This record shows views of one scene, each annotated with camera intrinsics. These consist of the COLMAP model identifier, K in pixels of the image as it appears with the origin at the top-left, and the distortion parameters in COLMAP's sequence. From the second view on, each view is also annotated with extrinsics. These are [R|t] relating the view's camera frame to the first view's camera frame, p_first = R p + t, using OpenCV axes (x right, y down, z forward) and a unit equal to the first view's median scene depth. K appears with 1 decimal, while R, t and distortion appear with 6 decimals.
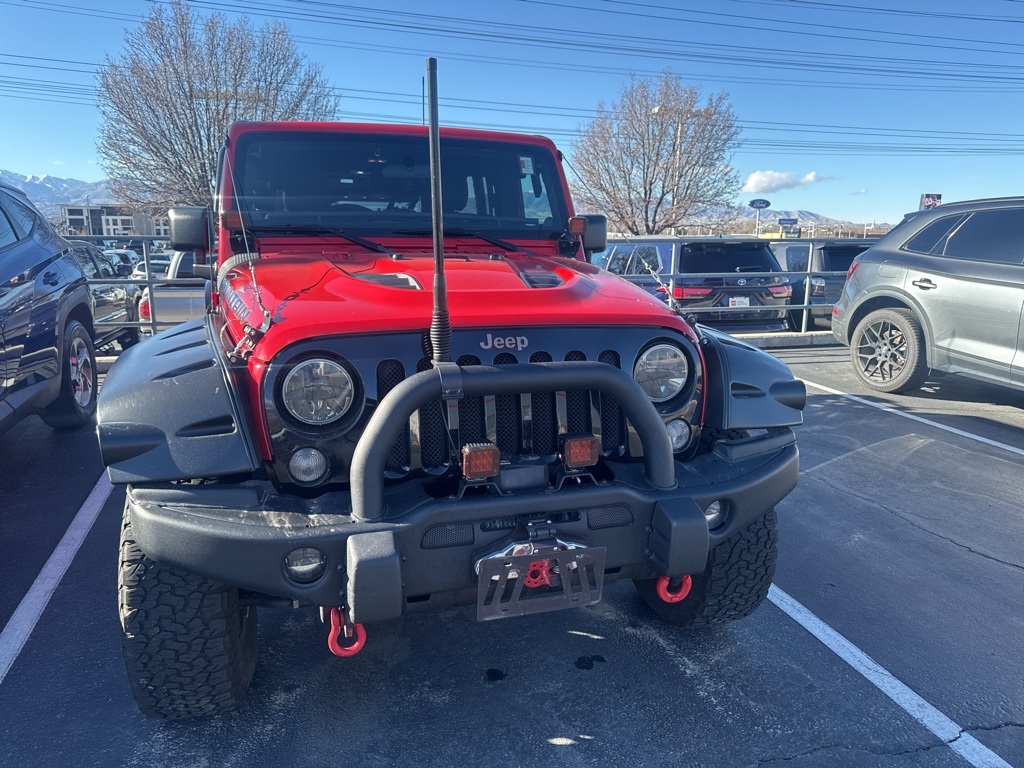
lens RADIAL K [[723.7, 0, 509.3], [0, 723.7, 396.4], [0, 0, 1]] dist [0.021465, -0.029479]
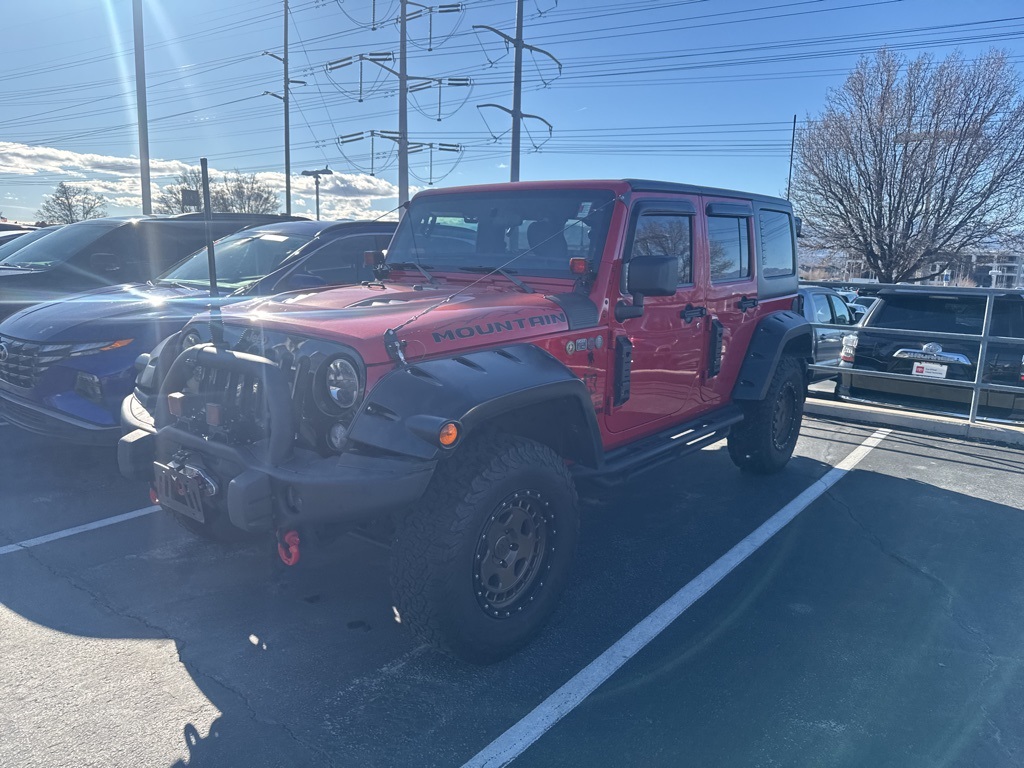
lens RADIAL K [[723.7, 0, 506.8], [0, 723.7, 392.7], [0, 0, 1]] dist [0.021465, -0.029479]
pose [[0.564479, 0.158515, -0.810084, 1.172353], [-0.209453, 0.976774, 0.045183, -0.112556], [0.798432, 0.144169, 0.584570, 0.454955]]
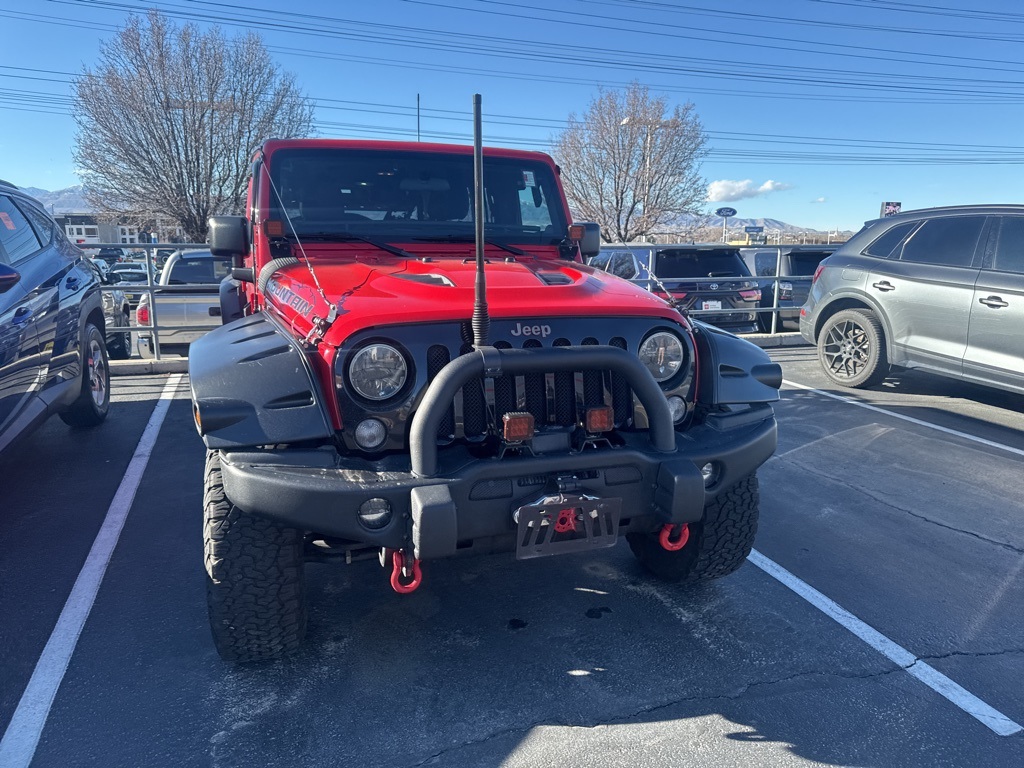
lens RADIAL K [[723.7, 0, 507.4], [0, 723.7, 393.8], [0, 0, 1]] dist [0.021465, -0.029479]
pose [[0.999308, -0.009971, 0.035838, -0.071067], [0.010475, 0.999848, -0.013909, 0.036175], [-0.035694, 0.014275, 0.999261, -0.143610]]
